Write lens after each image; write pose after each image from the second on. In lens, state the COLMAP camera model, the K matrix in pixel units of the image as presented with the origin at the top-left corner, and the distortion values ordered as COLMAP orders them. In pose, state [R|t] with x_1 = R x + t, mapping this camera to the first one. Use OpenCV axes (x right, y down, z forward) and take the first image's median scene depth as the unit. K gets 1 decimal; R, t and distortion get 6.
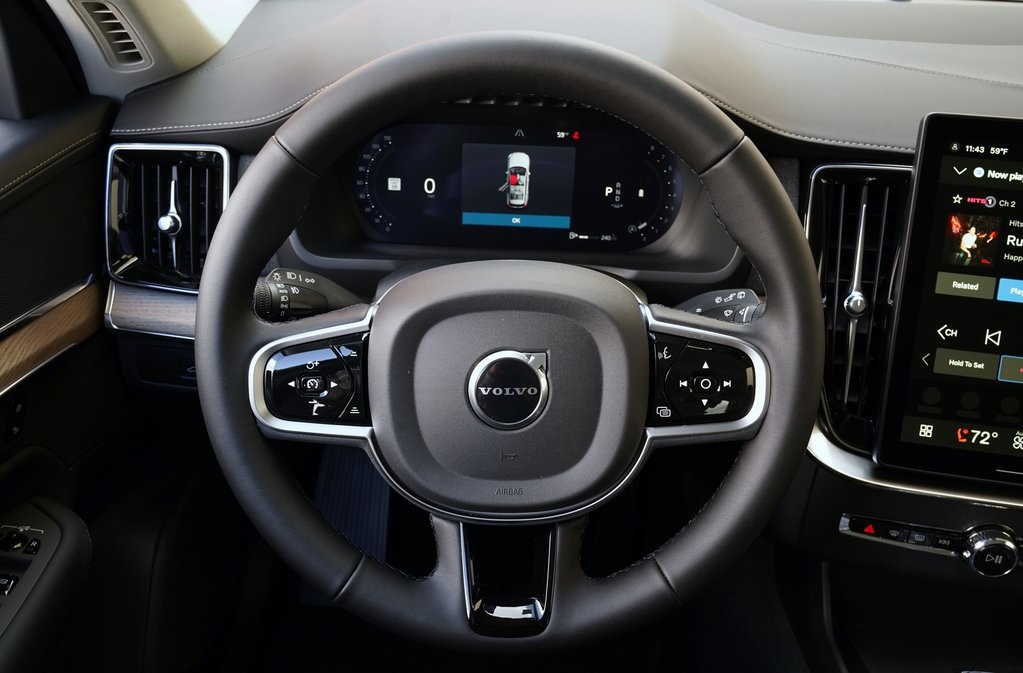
lens RADIAL K [[882.1, 0, 509.8], [0, 882.1, 330.4], [0, 0, 1]] dist [-0.072892, 0.107621]
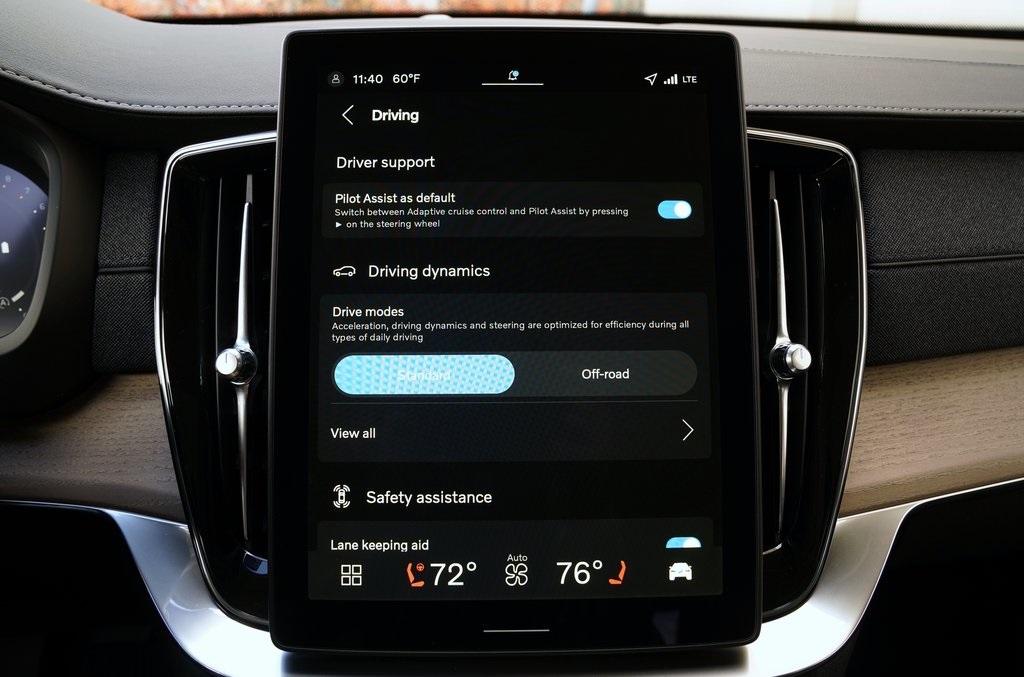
lens RADIAL K [[710.1, 0, 512.0], [0, 710.1, 338.5], [0, 0, 1]] dist [-0.129467, 0.091269]
pose [[0.982987, -0.100259, 0.153900, 0.533425], [0.126008, 0.977719, -0.167892, 0.057724], [-0.133638, 0.184428, 0.973718, 0.548179]]
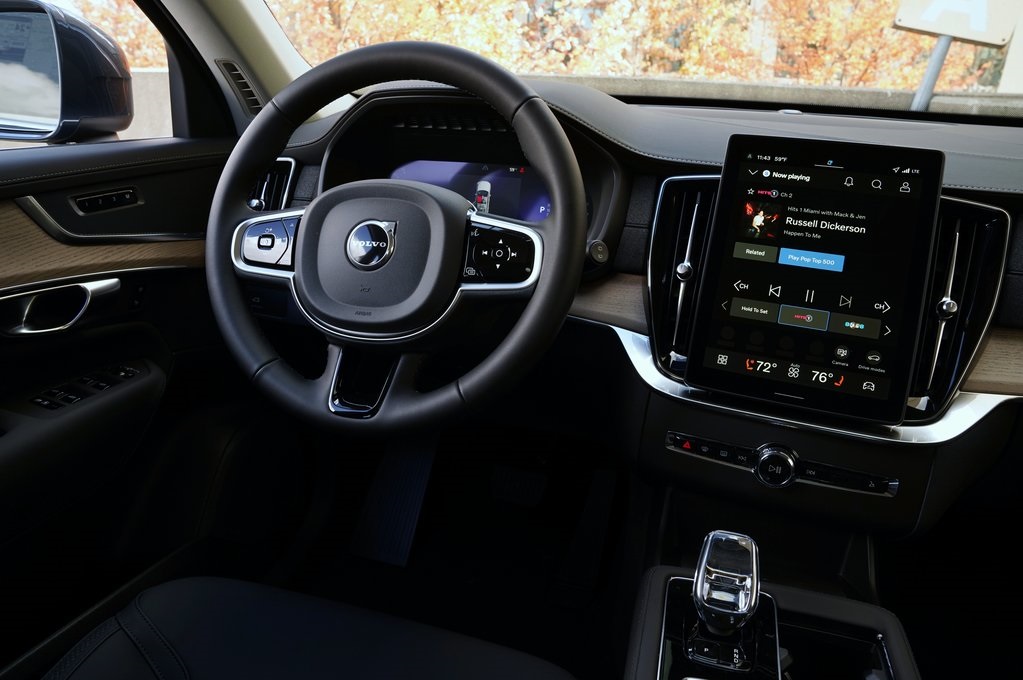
lens RADIAL K [[709.4, 0, 511.5], [0, 709.4, 340.0], [0, 0, 1]] dist [-0.129467, 0.091269]
pose [[0.968268, 0.085682, -0.234769, 0.423690], [-0.135812, 0.968976, -0.206497, 0.351386], [0.209792, 0.231829, 0.949865, -0.065129]]
